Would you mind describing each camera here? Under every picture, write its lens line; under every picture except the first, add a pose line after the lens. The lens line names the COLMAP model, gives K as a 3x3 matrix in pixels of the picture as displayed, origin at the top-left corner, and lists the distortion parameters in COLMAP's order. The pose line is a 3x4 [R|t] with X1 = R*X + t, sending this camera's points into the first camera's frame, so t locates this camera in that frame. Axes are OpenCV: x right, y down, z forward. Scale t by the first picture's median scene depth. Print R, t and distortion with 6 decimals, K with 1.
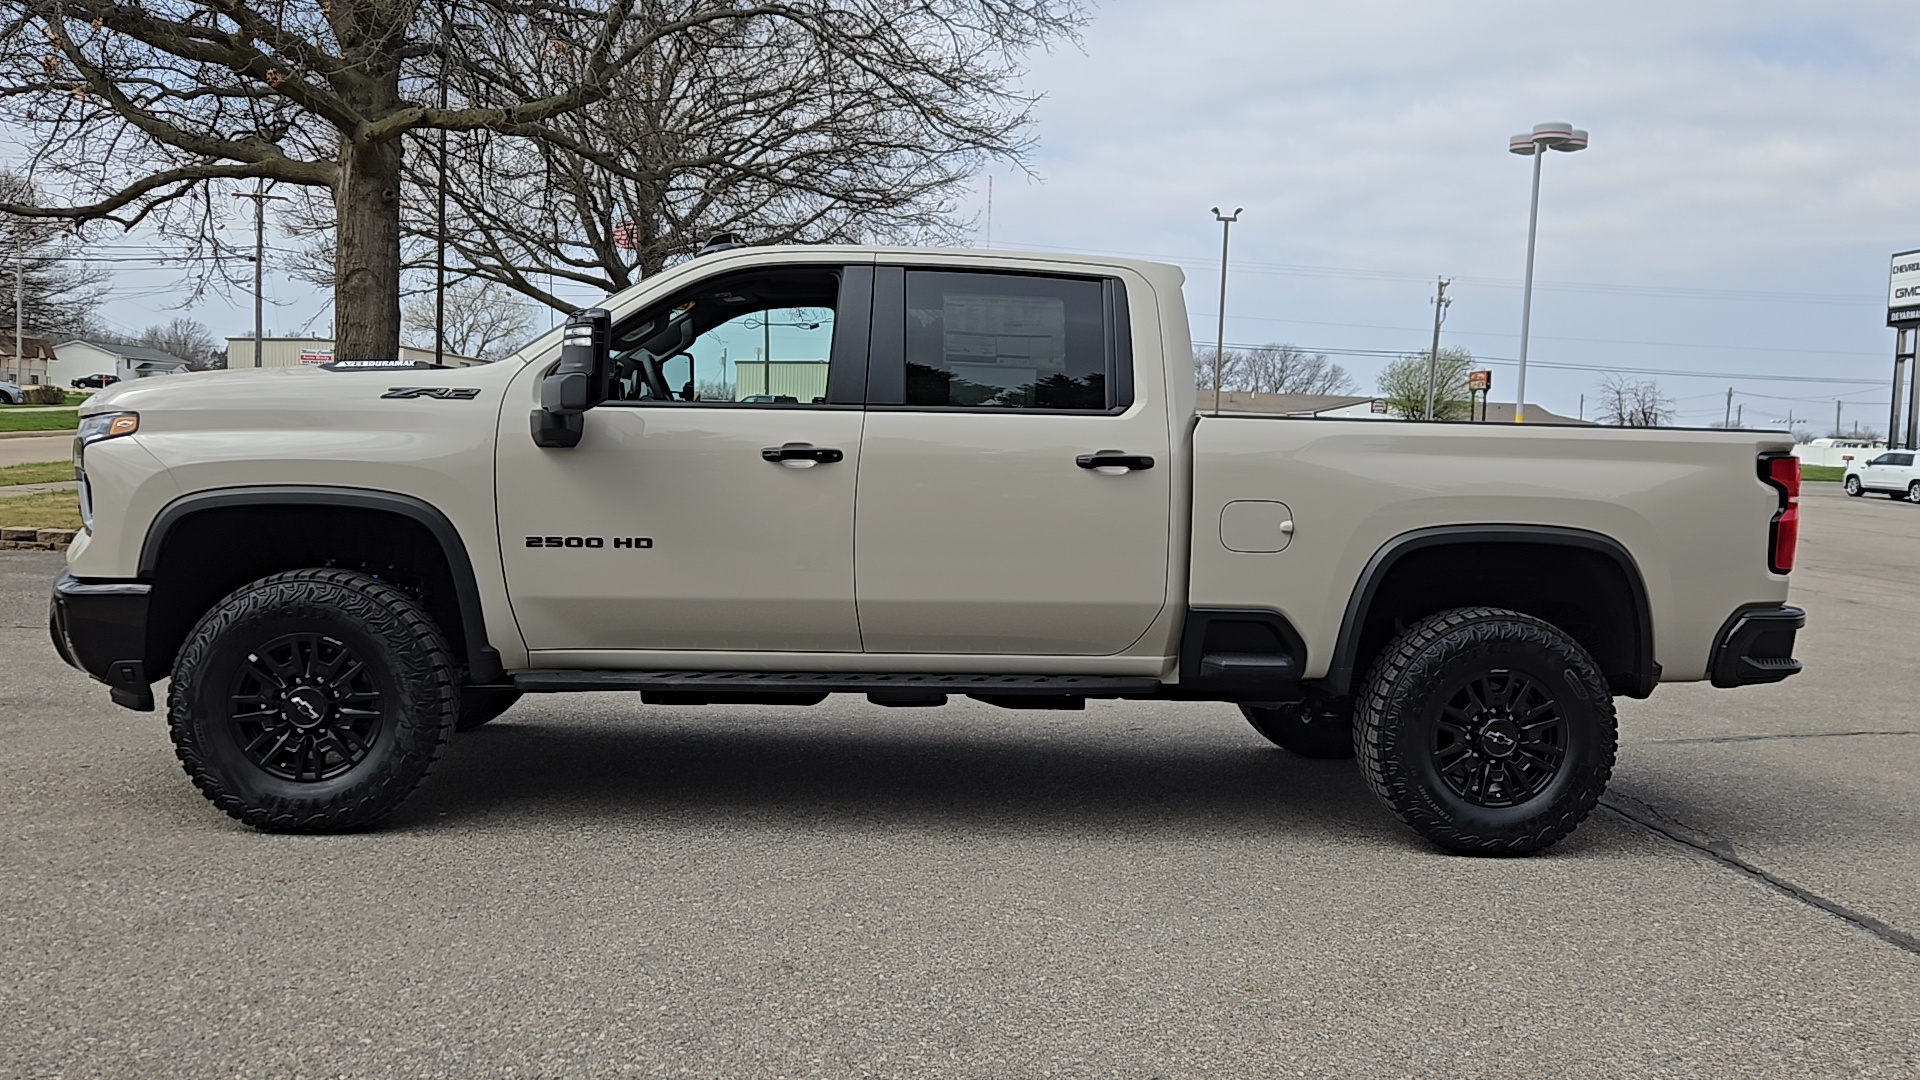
lens RADIAL K [[1621.7, 0, 973.0], [0, 1621.7, 517.6], [0, 0, 1]] dist [0.012588, 0.018104]
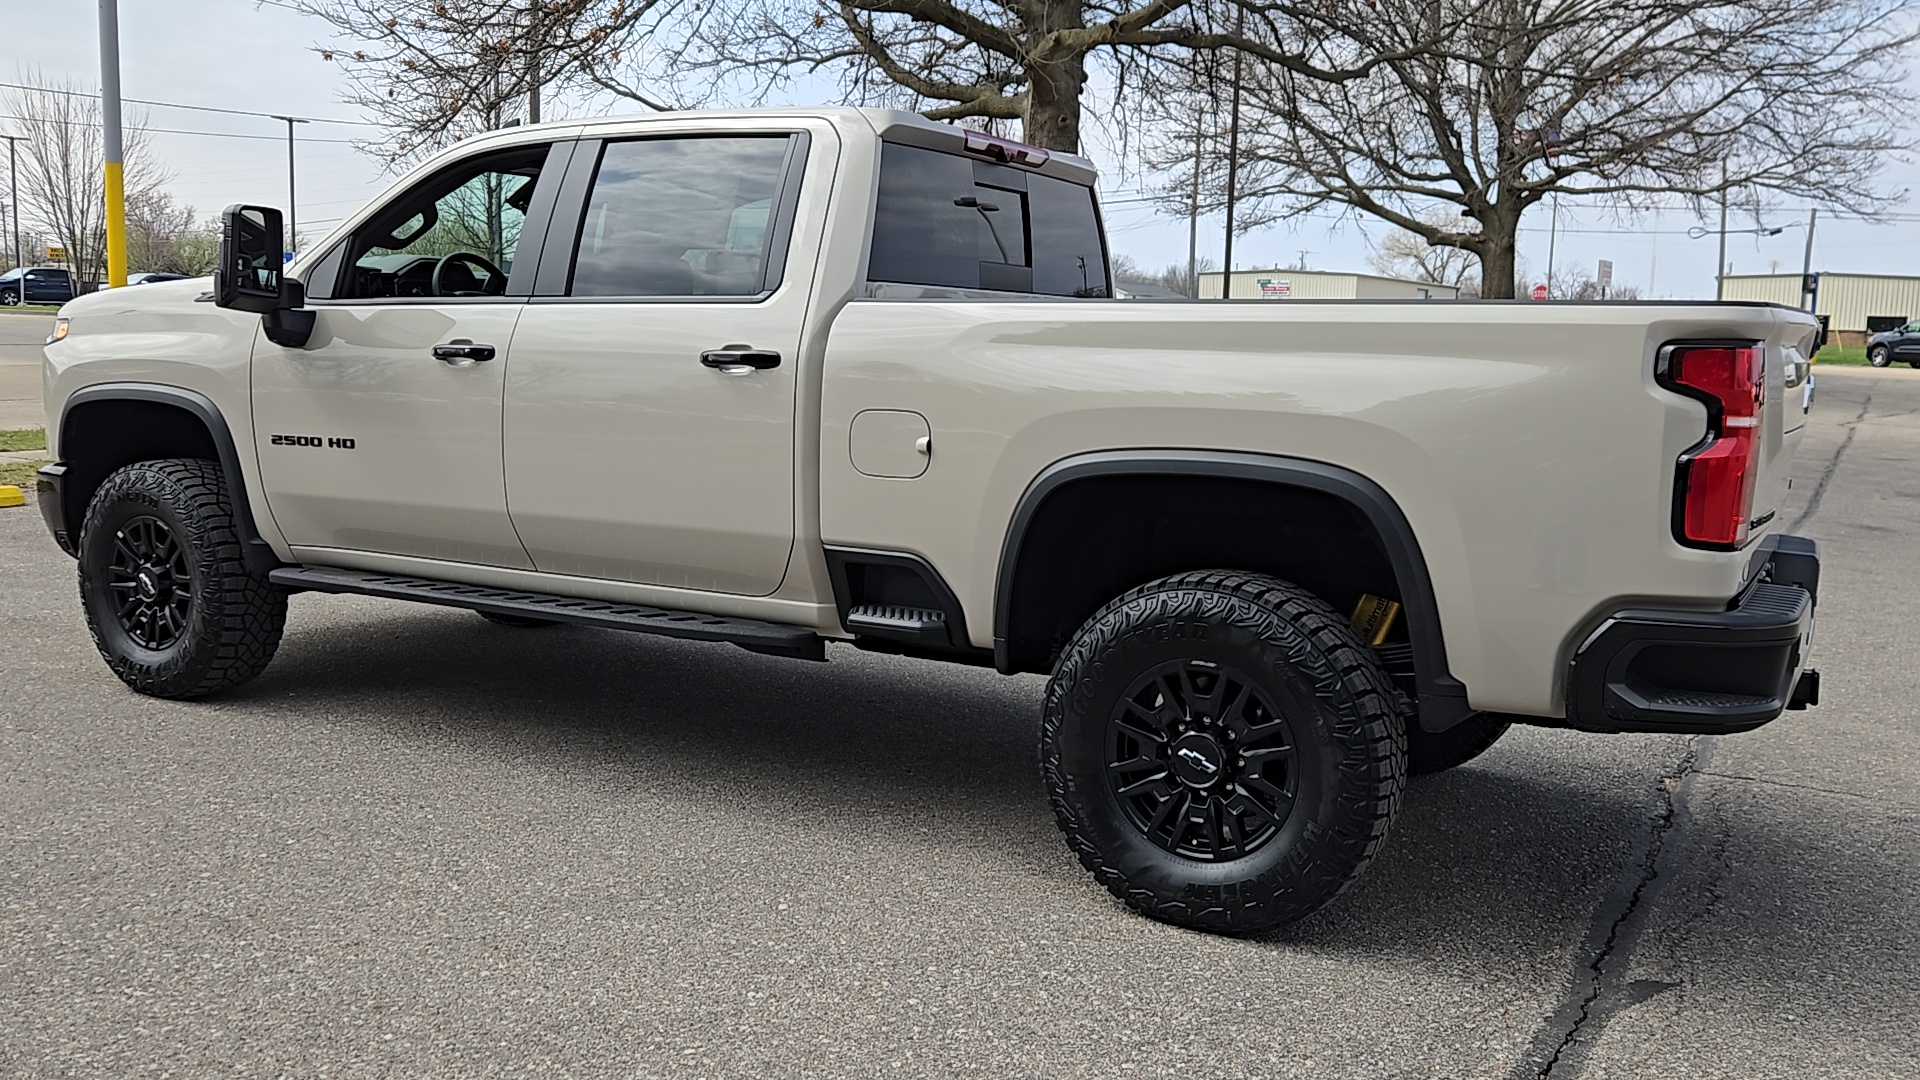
lens RADIAL K [[1628.8, 0, 934.7], [0, 1628.8, 535.5], [0, 0, 1]] dist [0.006150, -0.009946]
pose [[0.809387, 0.057163, -0.584487, 0.638092], [-0.025754, 0.997749, 0.061917, 0.000838], [0.586711, -0.035062, 0.809037, 0.385390]]
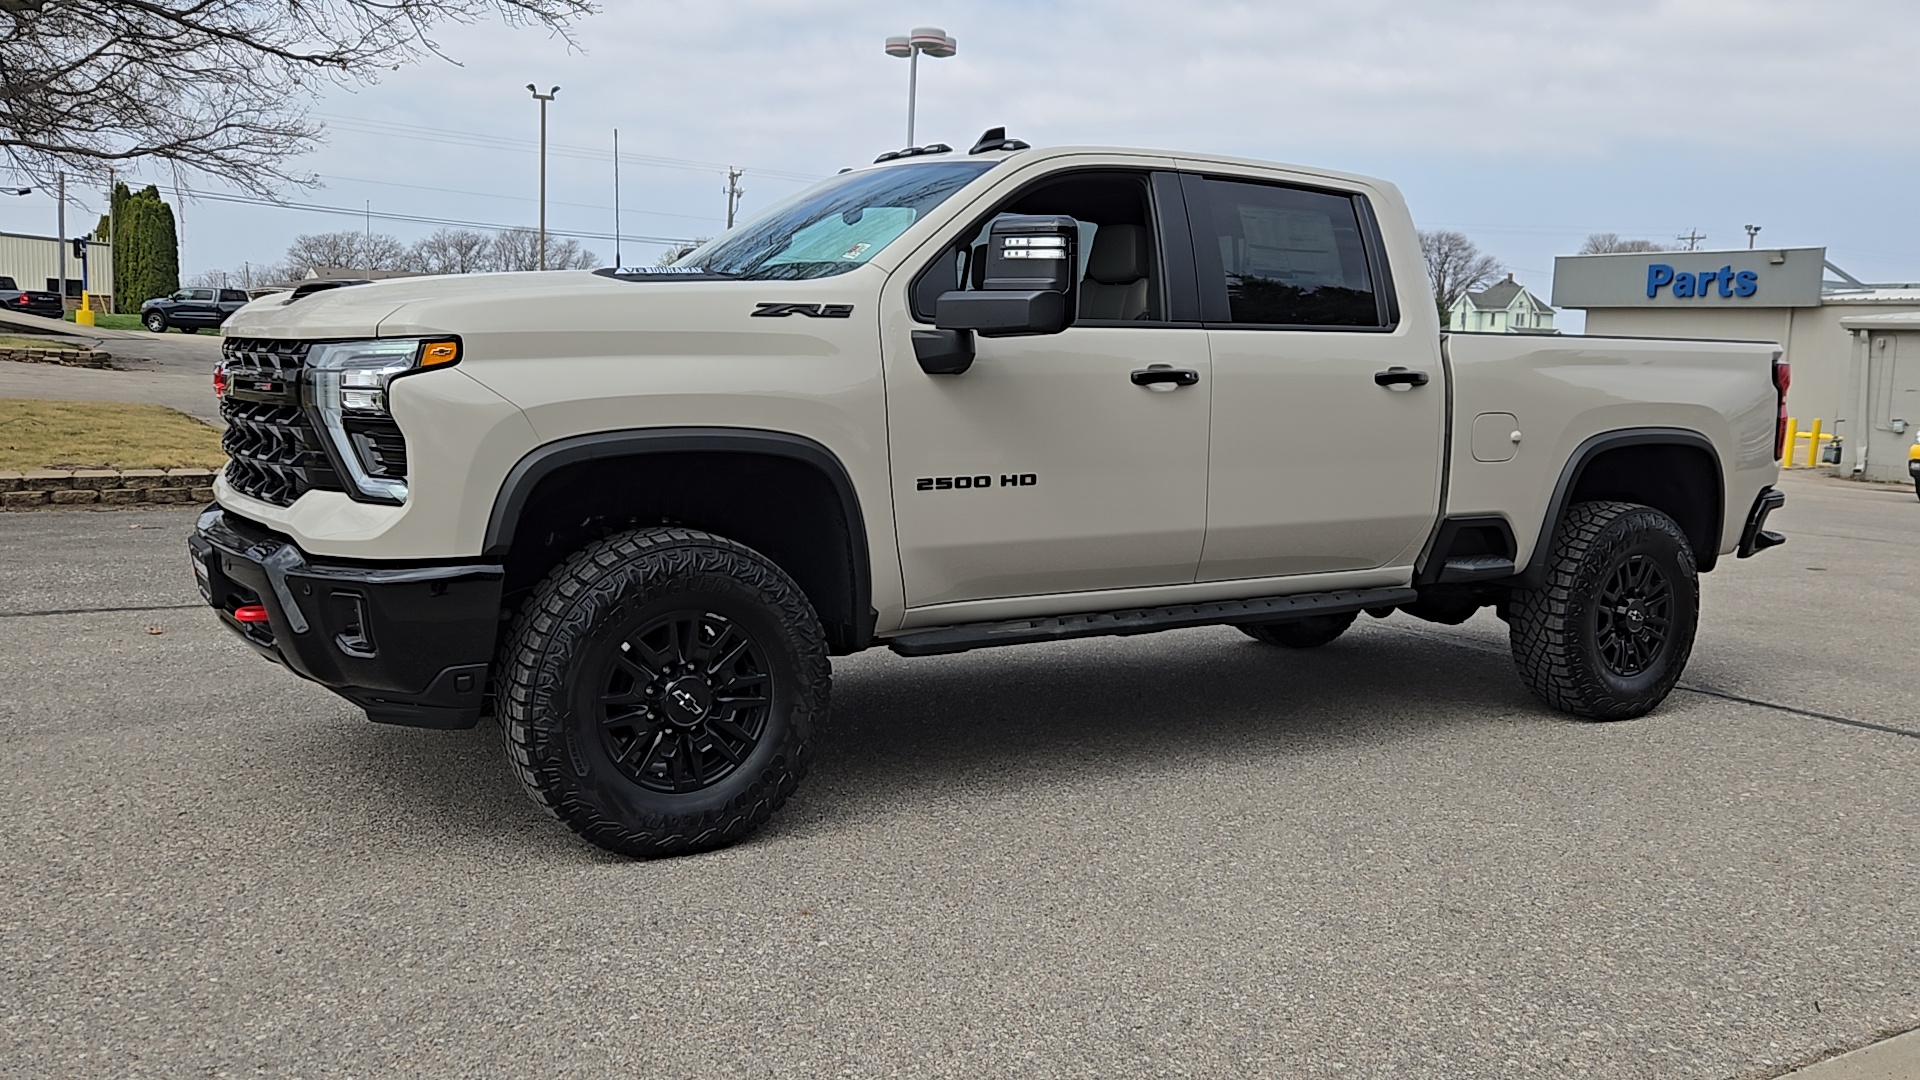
lens RADIAL K [[1621.7, 0, 973.0], [0, 1621.7, 517.6], [0, 0, 1]] dist [0.012588, 0.018104]
pose [[0.889921, -0.055443, 0.452732, -0.605070], [0.023906, 0.996890, 0.075091, -0.029754], [-0.455488, -0.056002, 0.888479, 0.209820]]
